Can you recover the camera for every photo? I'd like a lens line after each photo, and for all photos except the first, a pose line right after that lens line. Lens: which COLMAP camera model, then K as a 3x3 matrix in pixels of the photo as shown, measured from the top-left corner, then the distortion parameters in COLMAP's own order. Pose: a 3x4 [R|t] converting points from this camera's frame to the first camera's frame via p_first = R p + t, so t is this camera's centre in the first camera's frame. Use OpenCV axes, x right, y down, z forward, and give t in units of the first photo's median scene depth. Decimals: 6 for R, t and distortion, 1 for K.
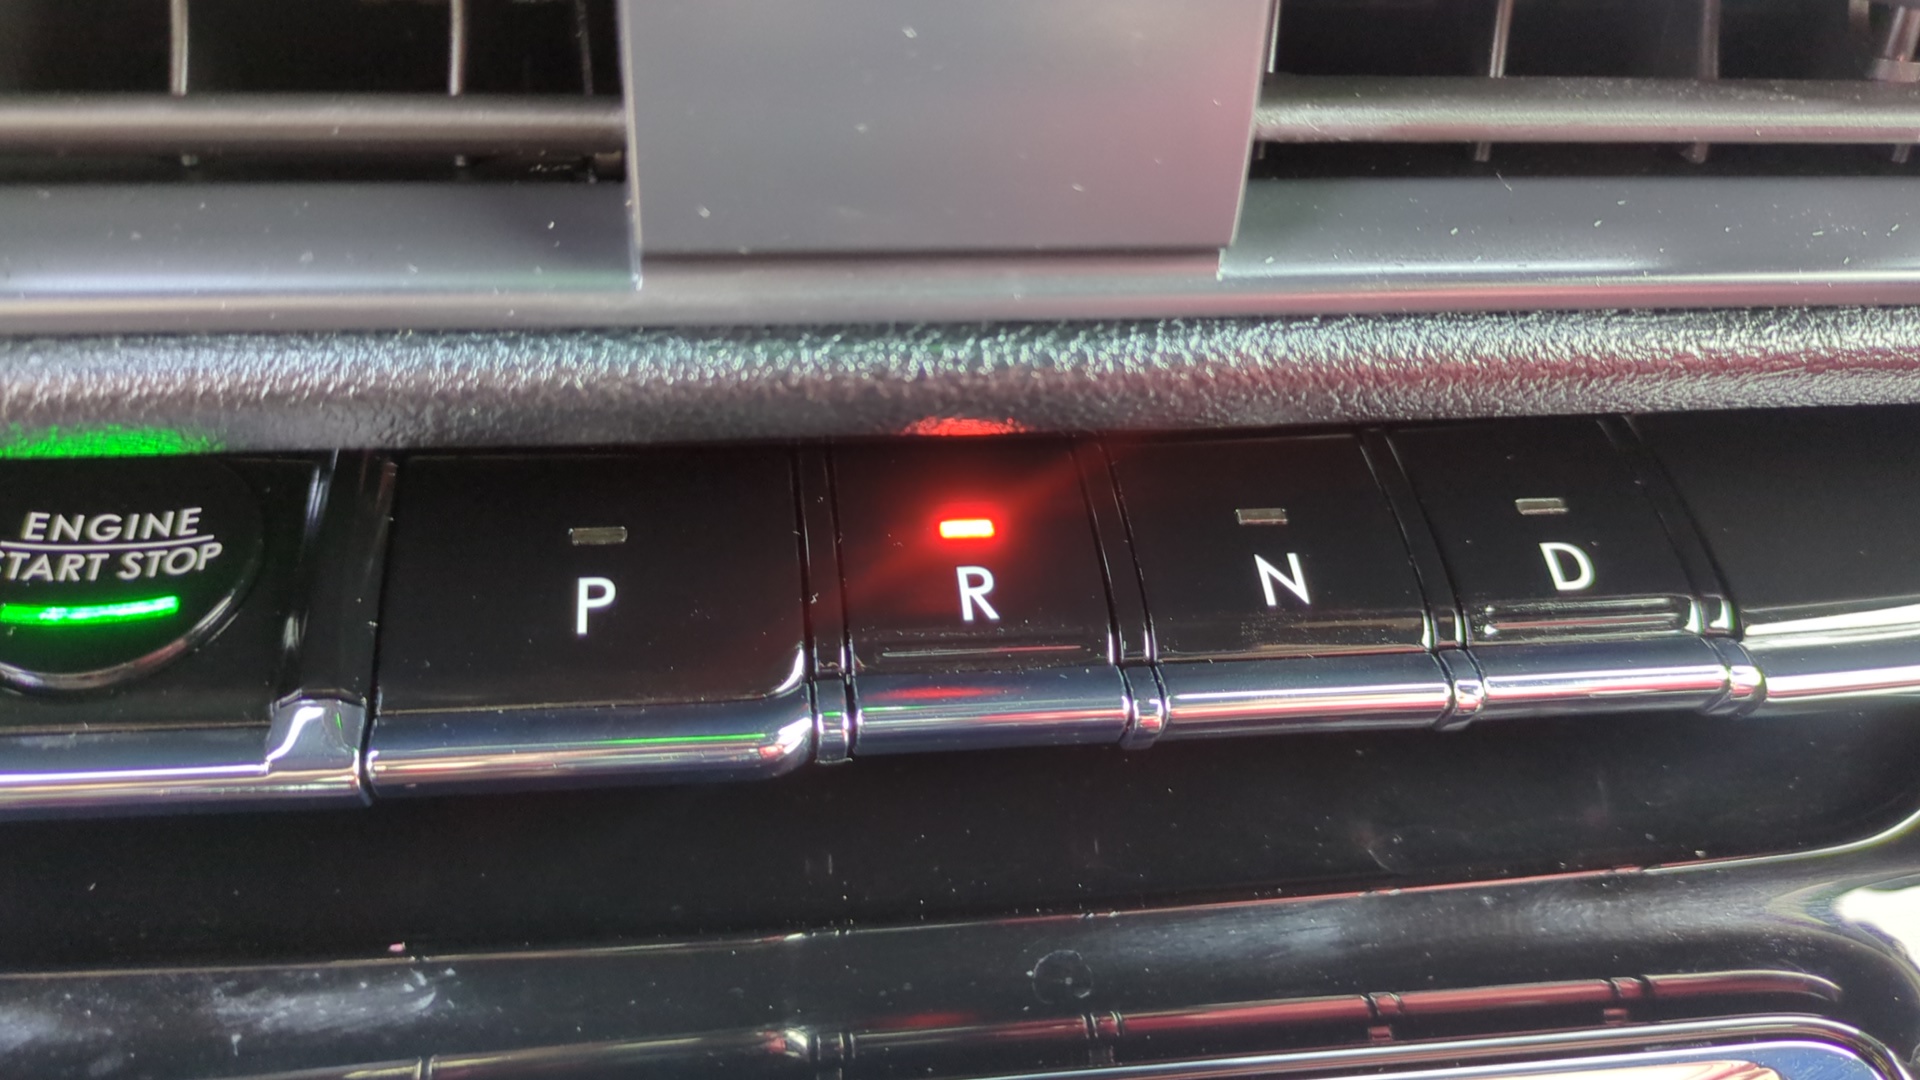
lens RADIAL K [[1692.5, 0, 960.0], [0, 1692.5, 540.0], [0, 0, 1]] dist [0.000378, -0.011356]
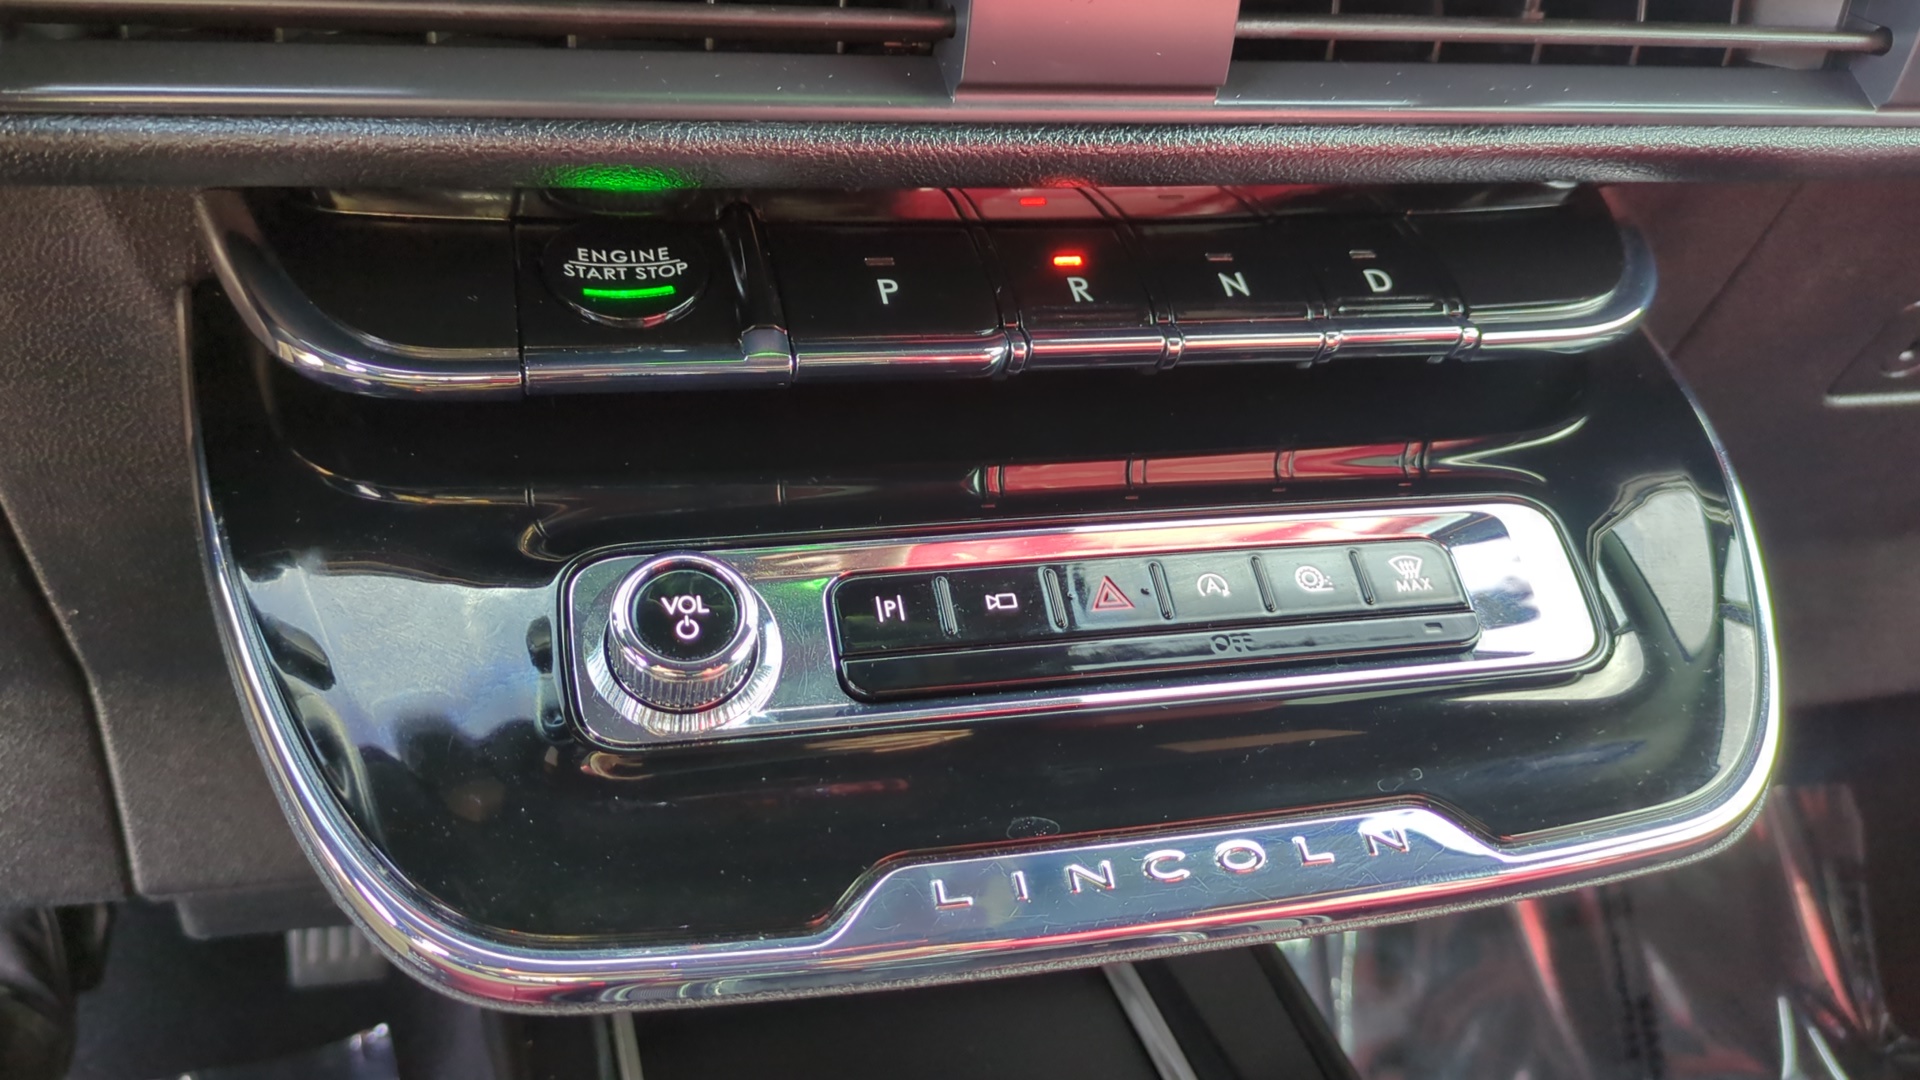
lens RADIAL K [[1673.7, 0, 974.8], [0, 1673.7, 534.4], [0, 0, 1]] dist [0.049469, -0.010747]
pose [[0.991219, -0.033815, 0.127835, -0.366768], [0.038505, 0.998666, -0.034395, 0.376302], [-0.126502, 0.039015, 0.991199, -0.861477]]
